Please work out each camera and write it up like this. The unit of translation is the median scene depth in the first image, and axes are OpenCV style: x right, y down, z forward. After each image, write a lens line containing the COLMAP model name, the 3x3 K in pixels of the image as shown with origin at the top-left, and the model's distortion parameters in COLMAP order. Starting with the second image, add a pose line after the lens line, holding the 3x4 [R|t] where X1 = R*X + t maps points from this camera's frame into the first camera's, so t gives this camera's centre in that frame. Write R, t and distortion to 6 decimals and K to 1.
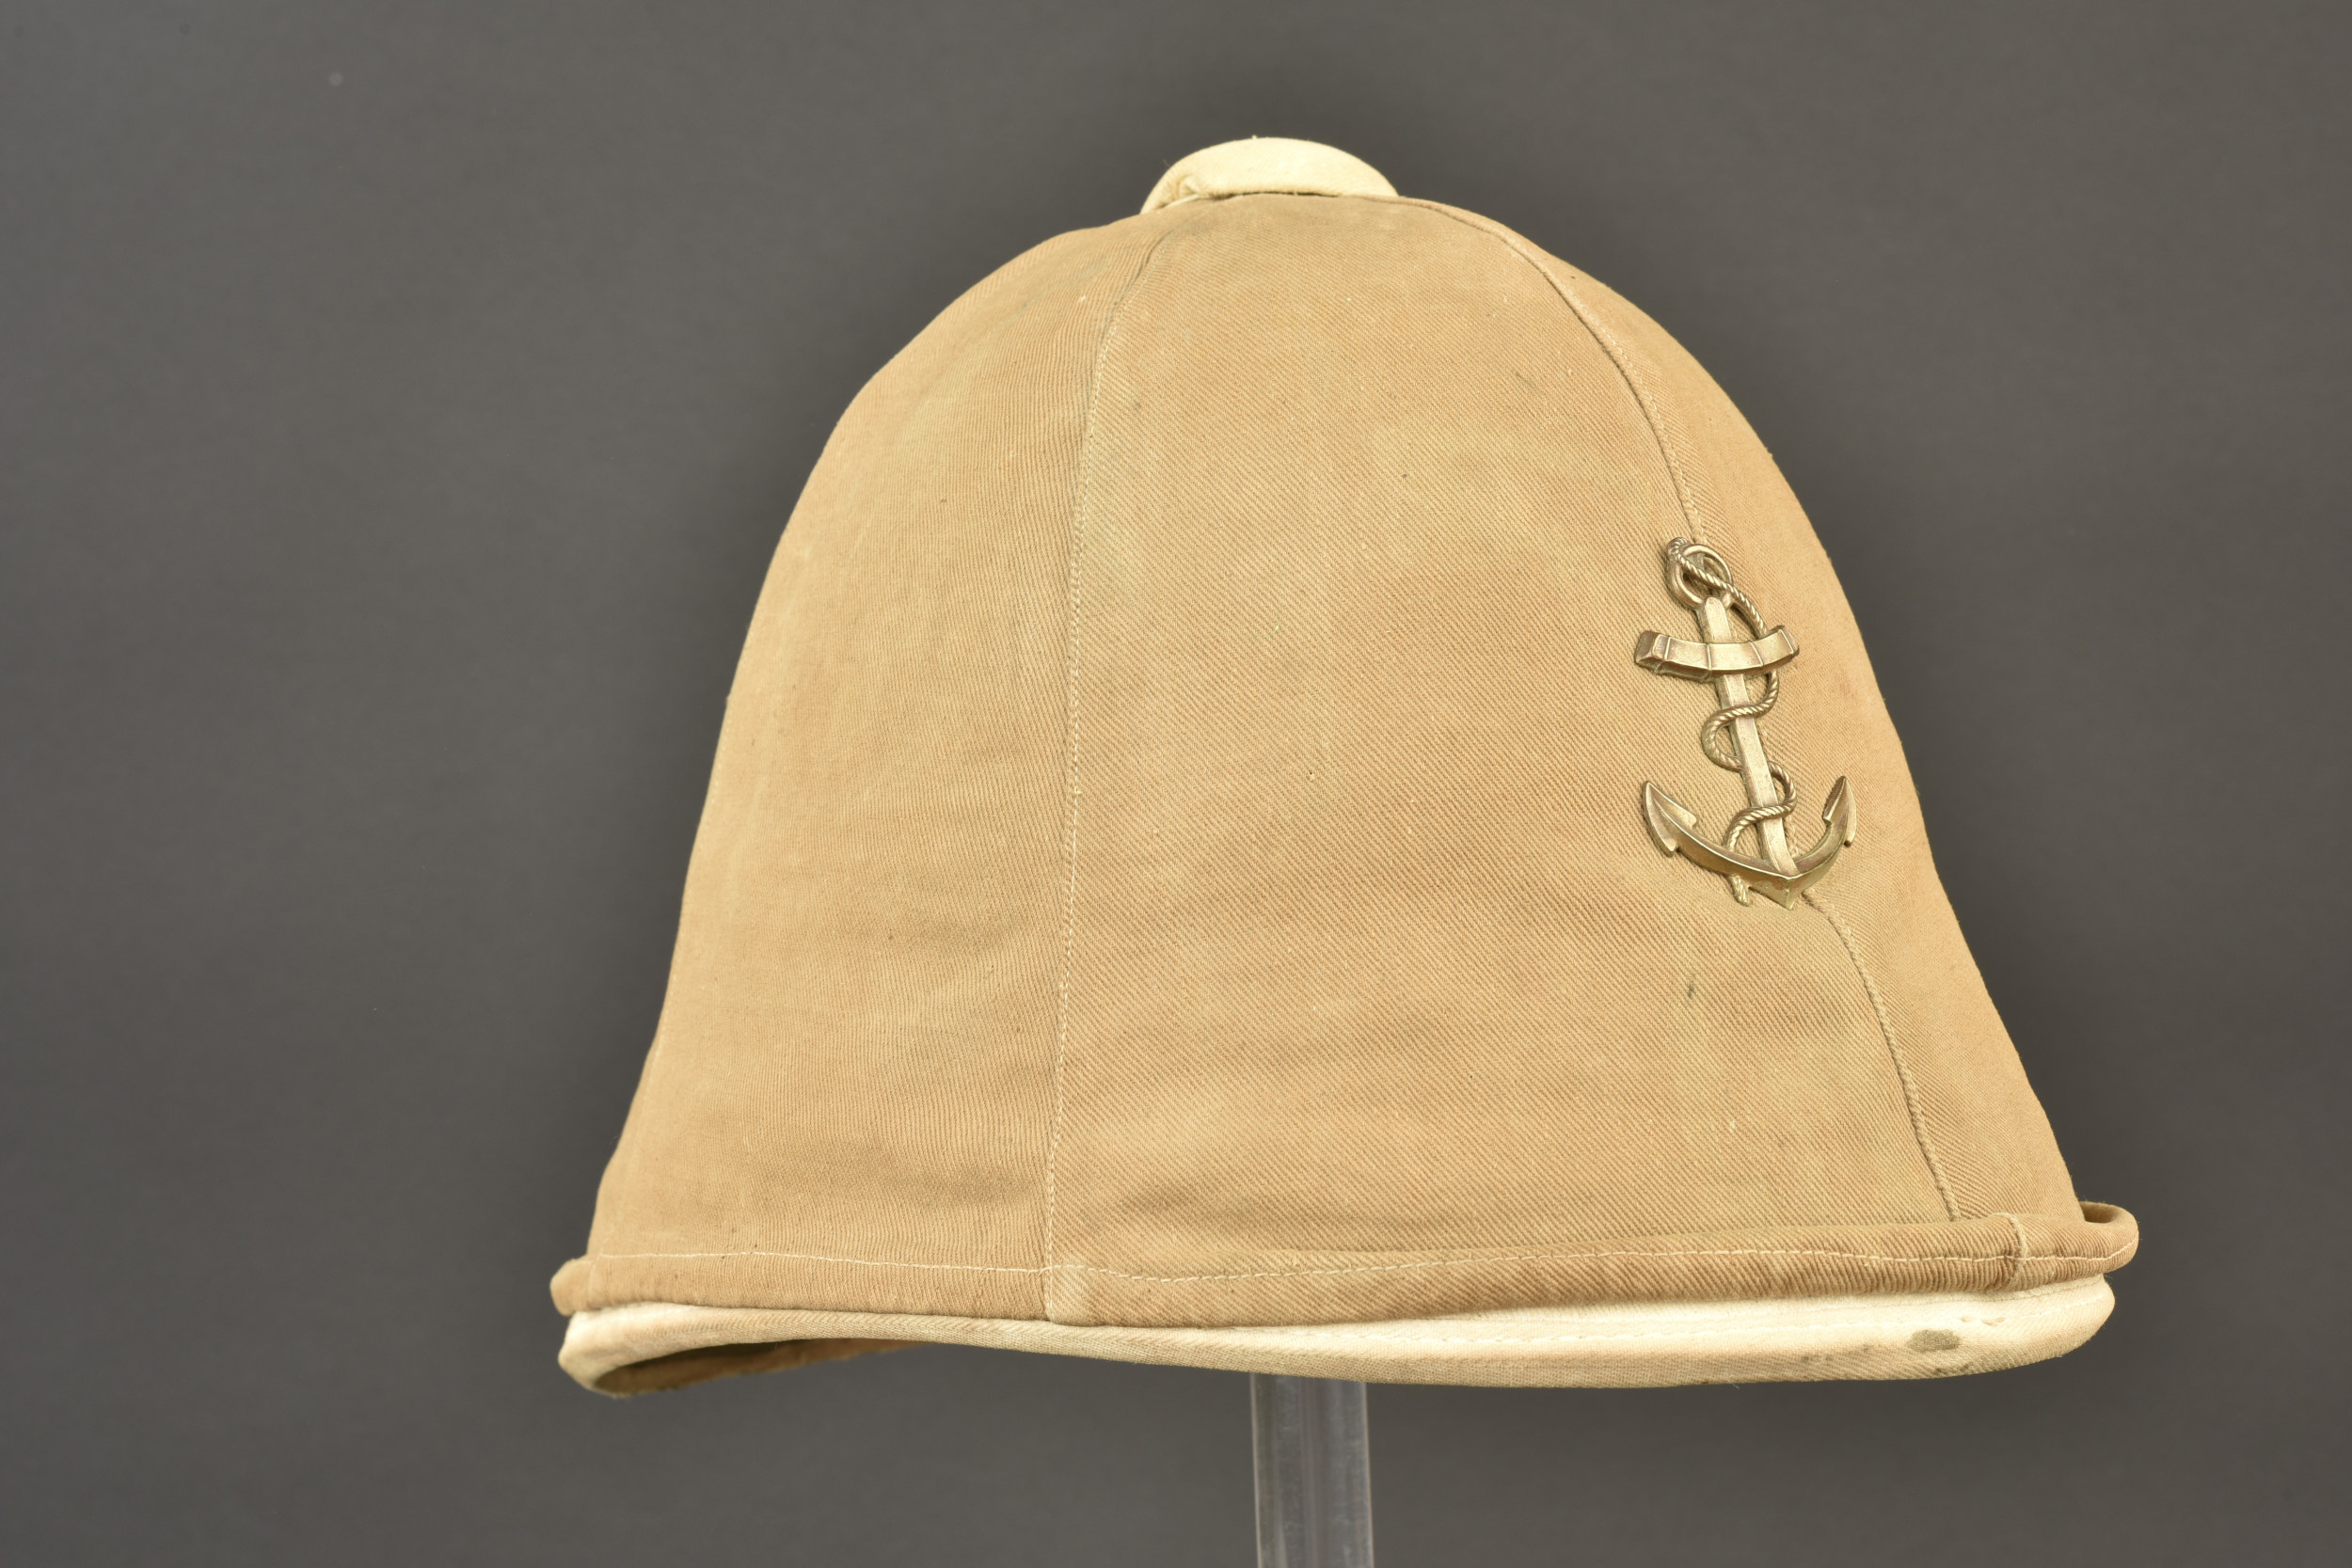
lens RADIAL K [[4051.7, 0, 1176.0], [0, 4051.7, 784.0], [0, 0, 1]] dist [-0.016771, 0.031902]
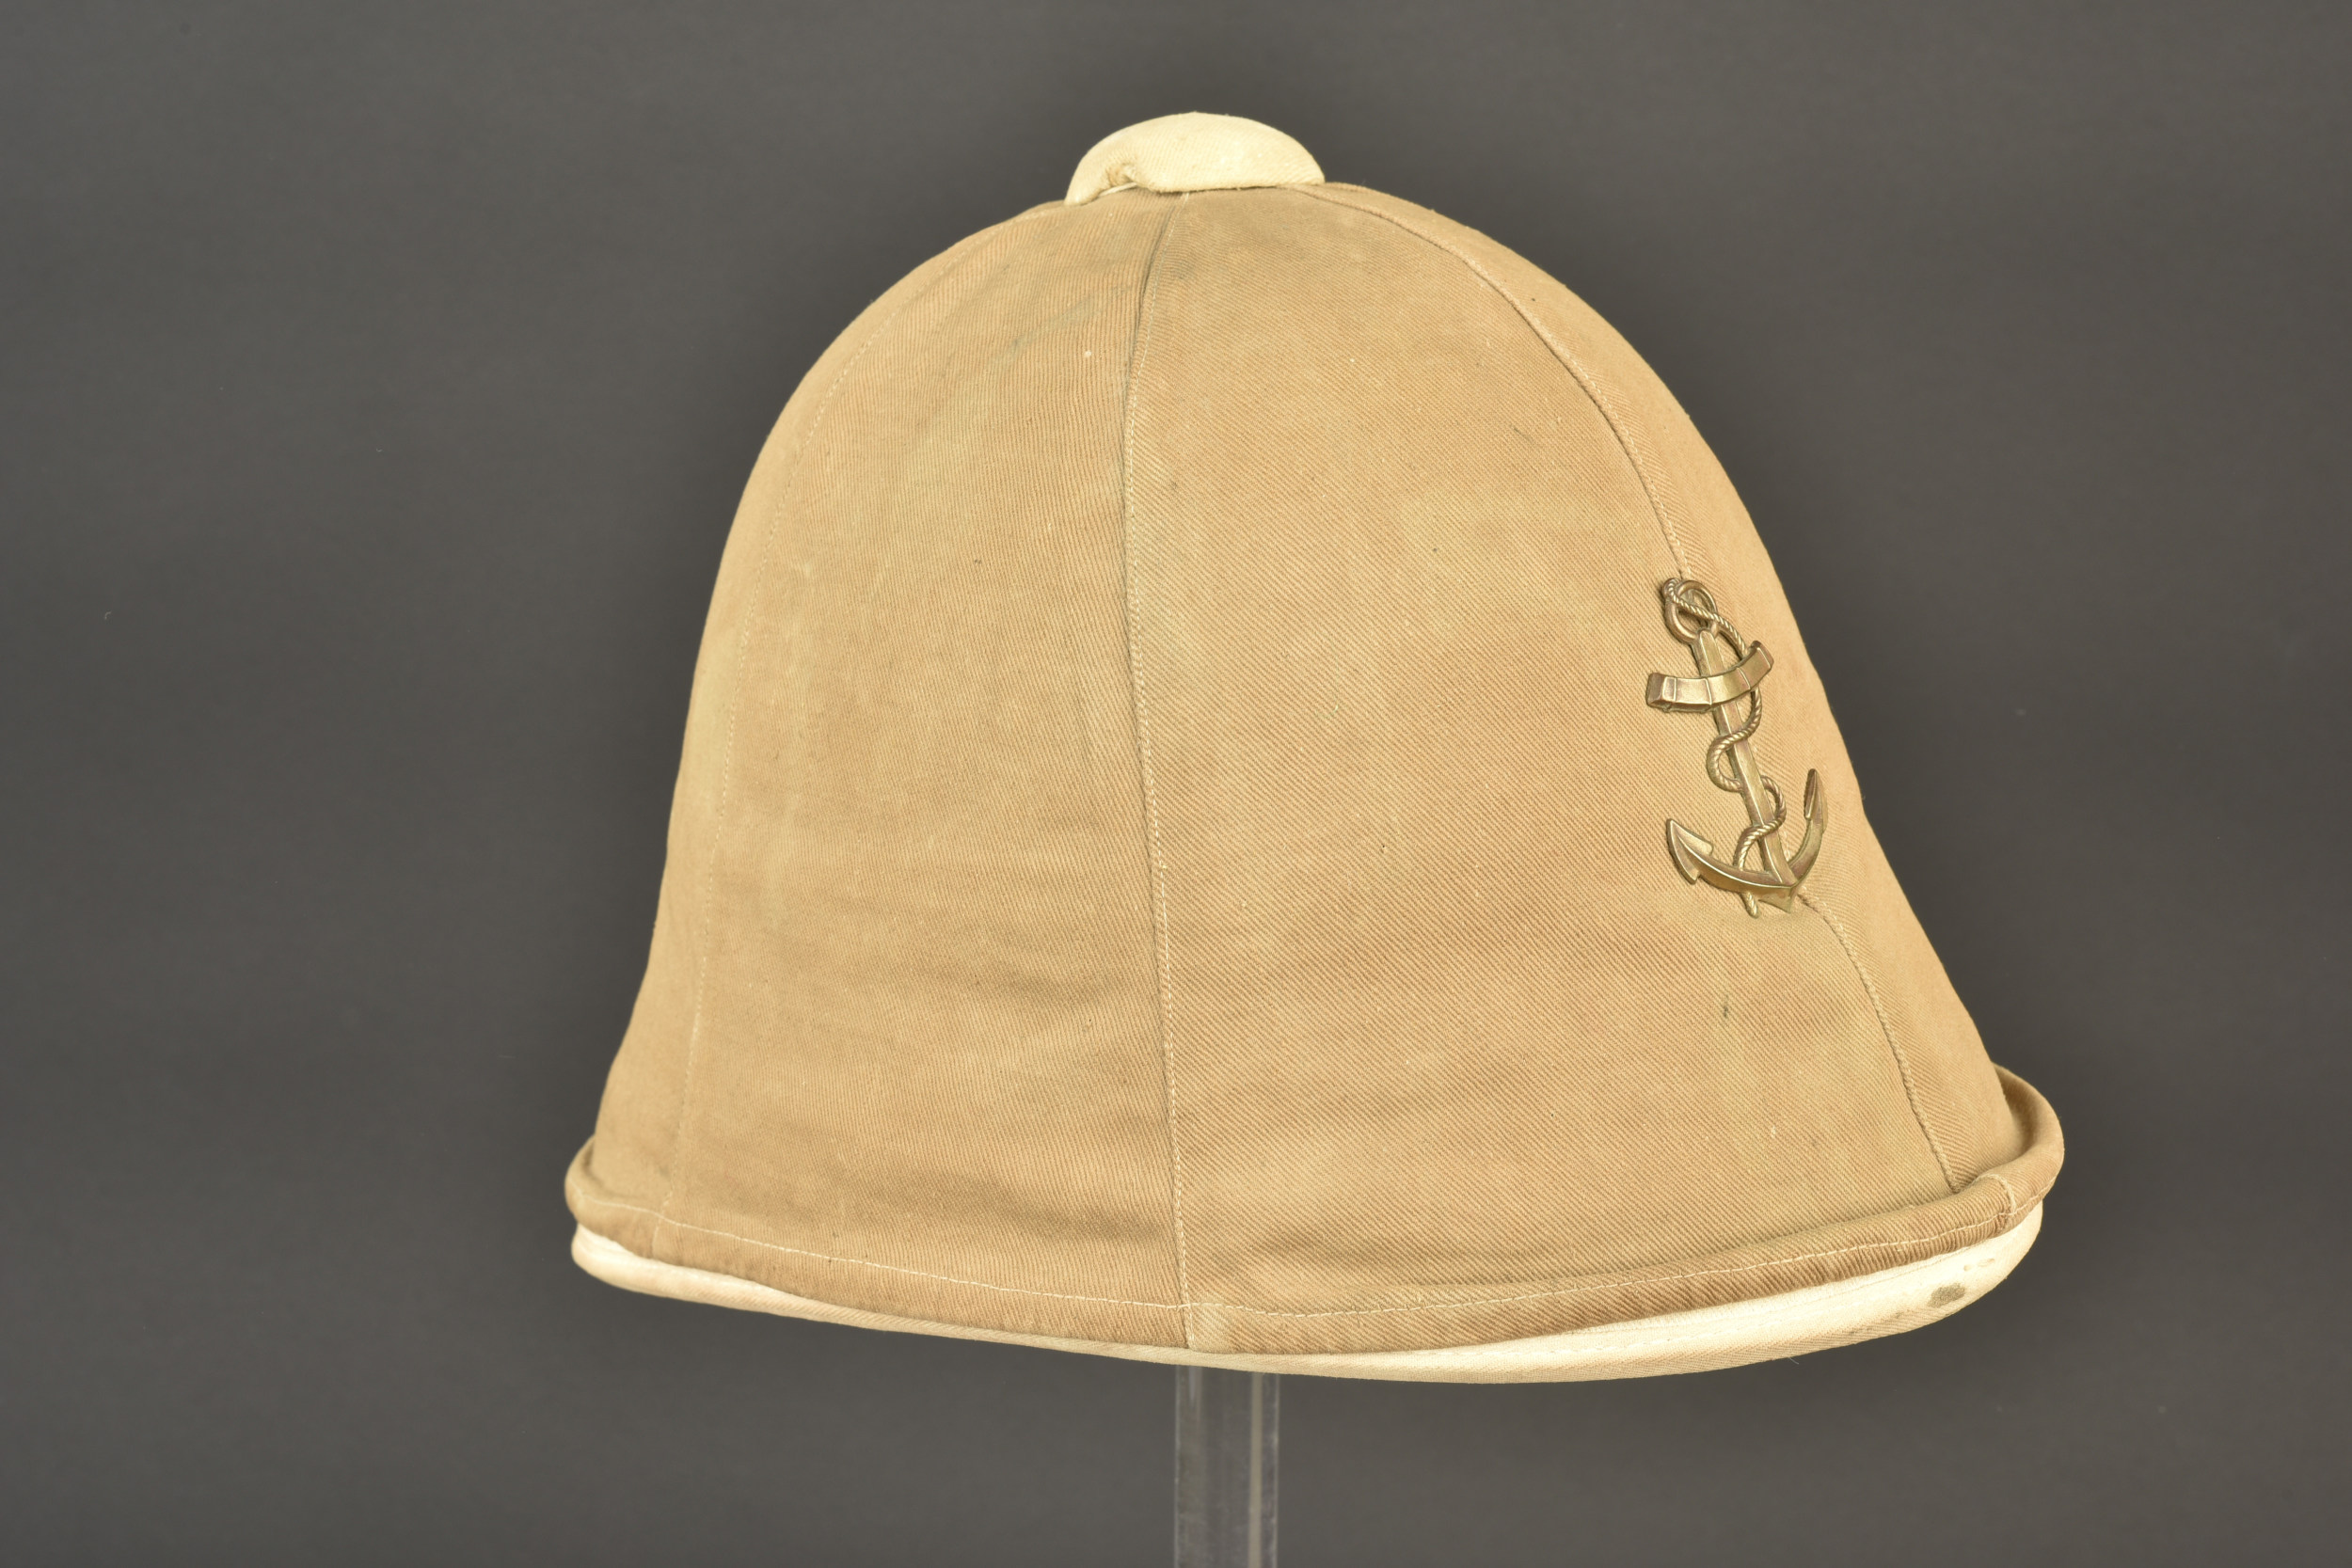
lens RADIAL K [[4119.3, 0, 1176.0], [0, 4119.3, 784.0], [0, 0, 1]] dist [-0.028382, -0.015213]
pose [[0.979396, -0.096082, 0.177626, -0.217198], [0.051608, 0.969441, 0.239834, -0.287421], [-0.195241, -0.225726, 0.954426, -0.060752]]
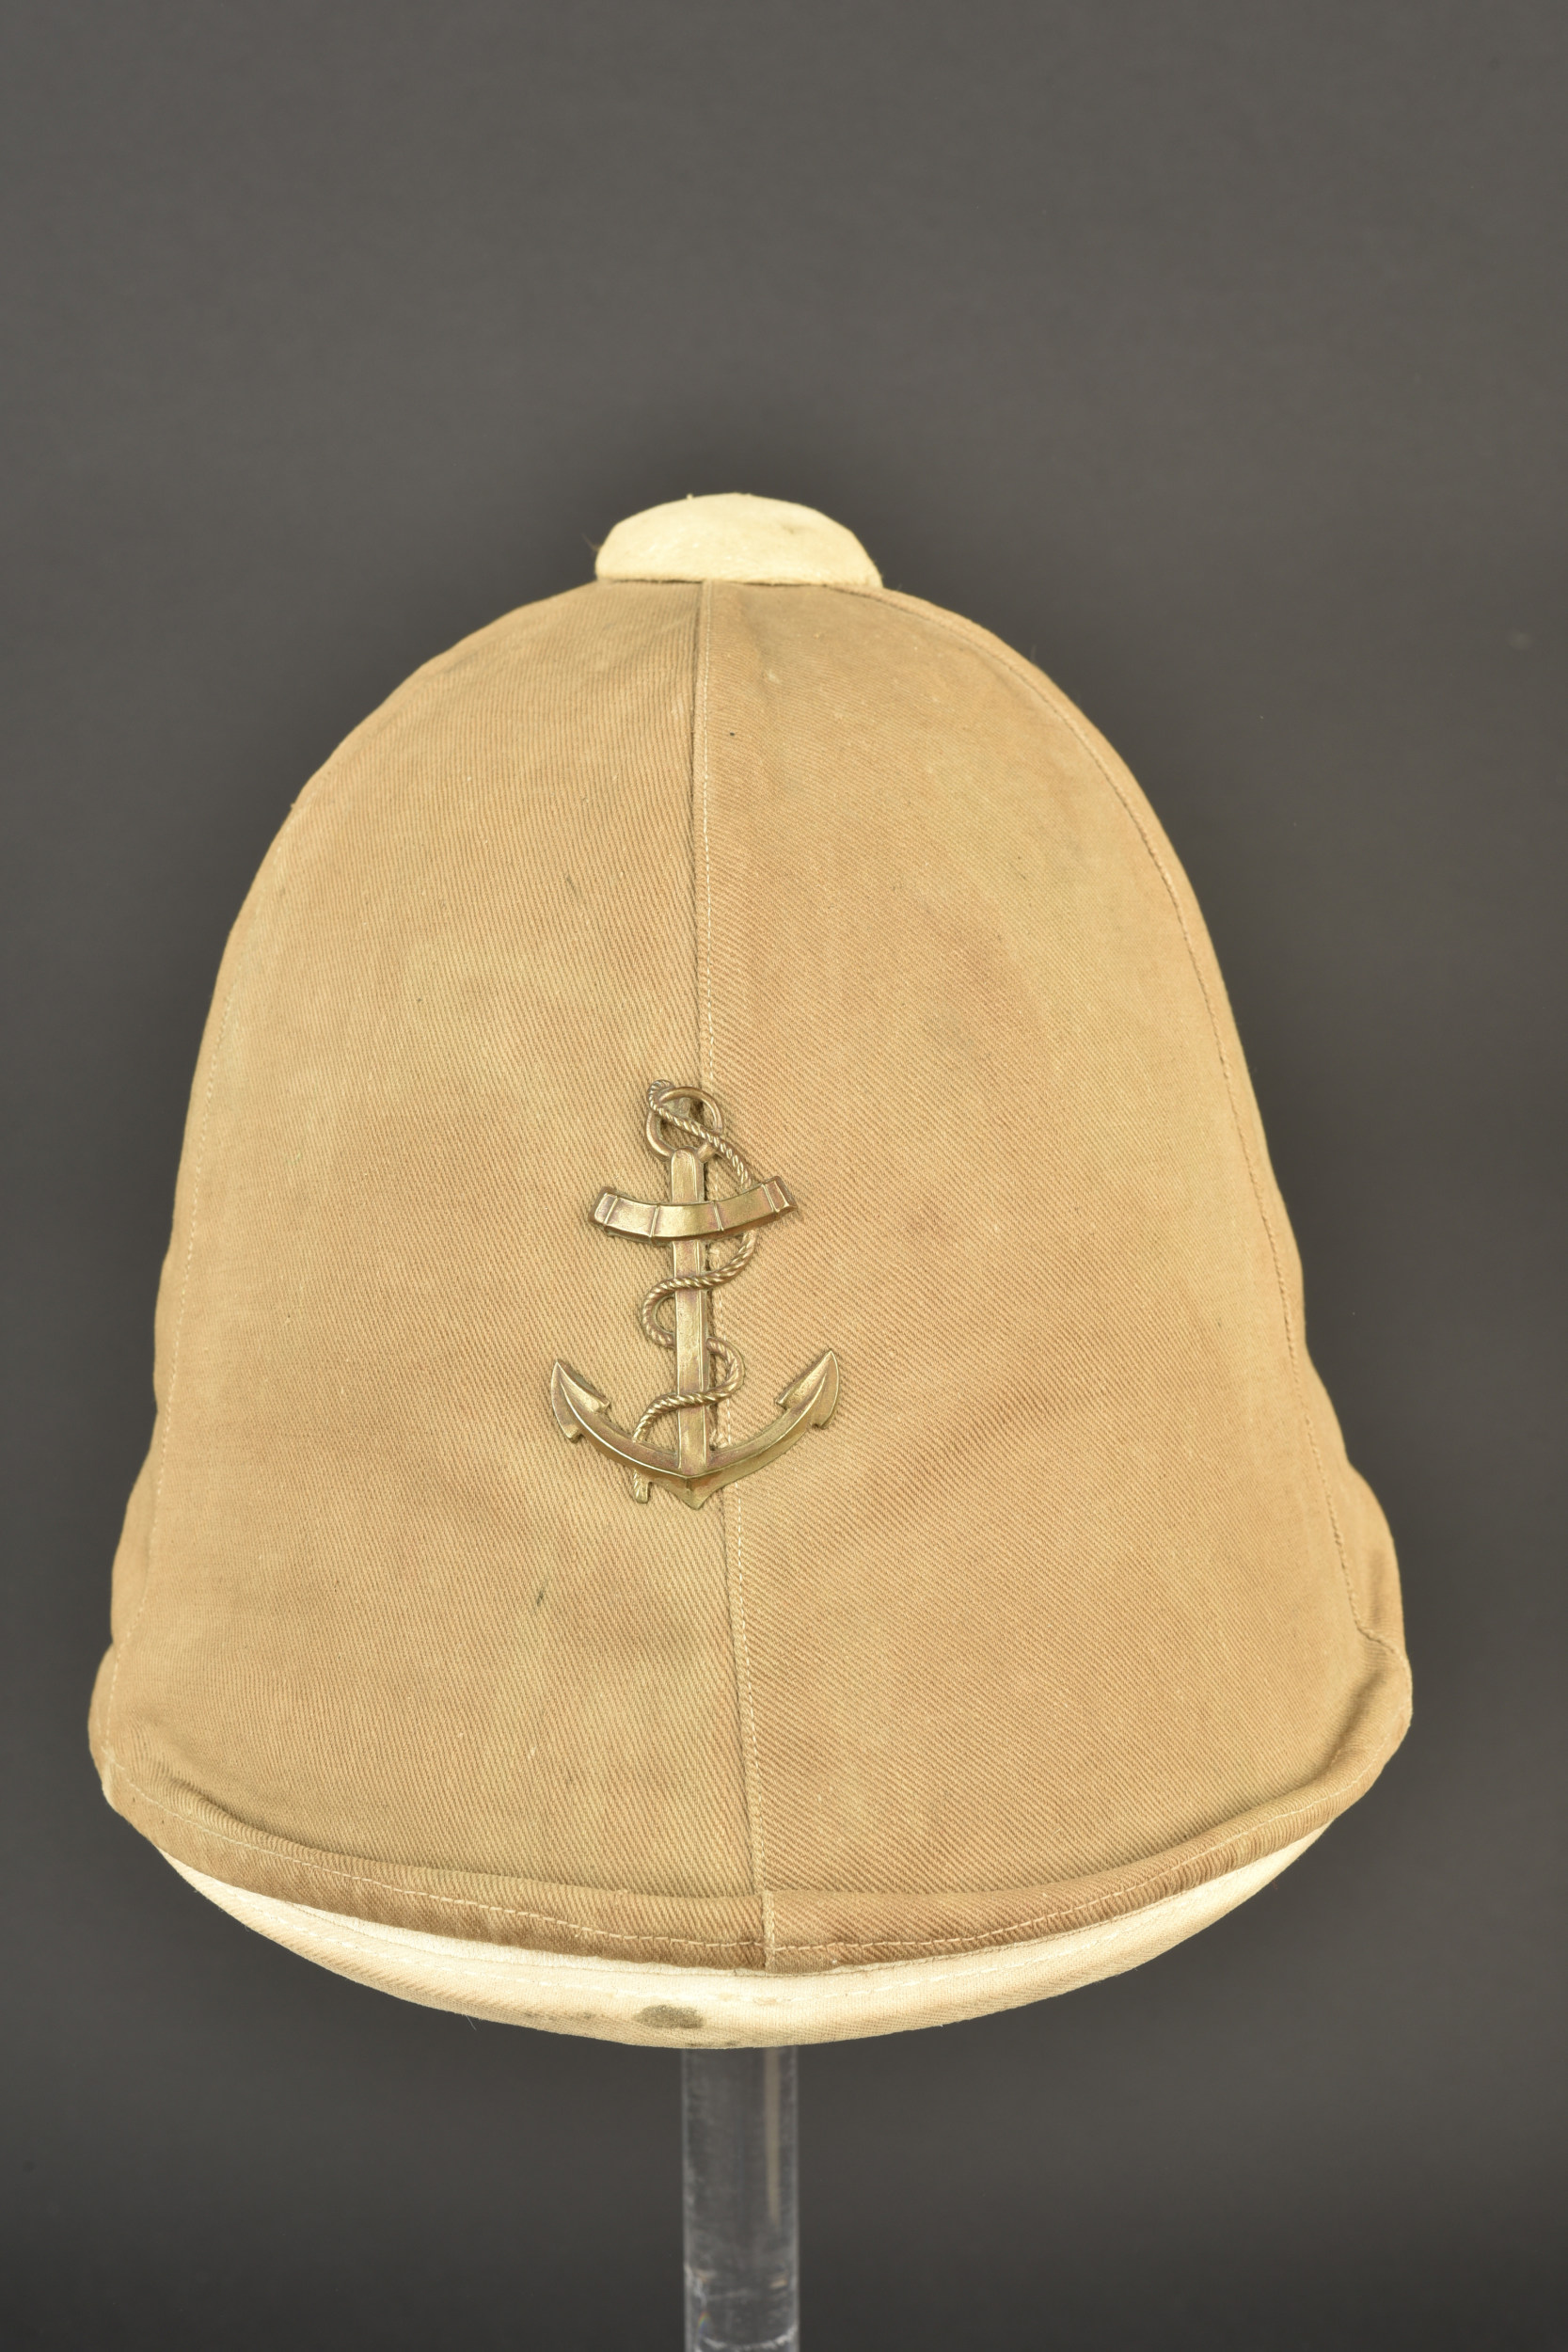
lens RADIAL K [[4119.3, 0, 784.0], [0, 4119.3, 1176.0], [0, 0, 1]] dist [-0.028382, -0.015213]
pose [[0.782749, 0.091017, -0.615646, 0.732152], [0.049925, 0.976876, 0.207897, -0.235316], [0.620332, -0.193468, 0.760104, 0.310090]]
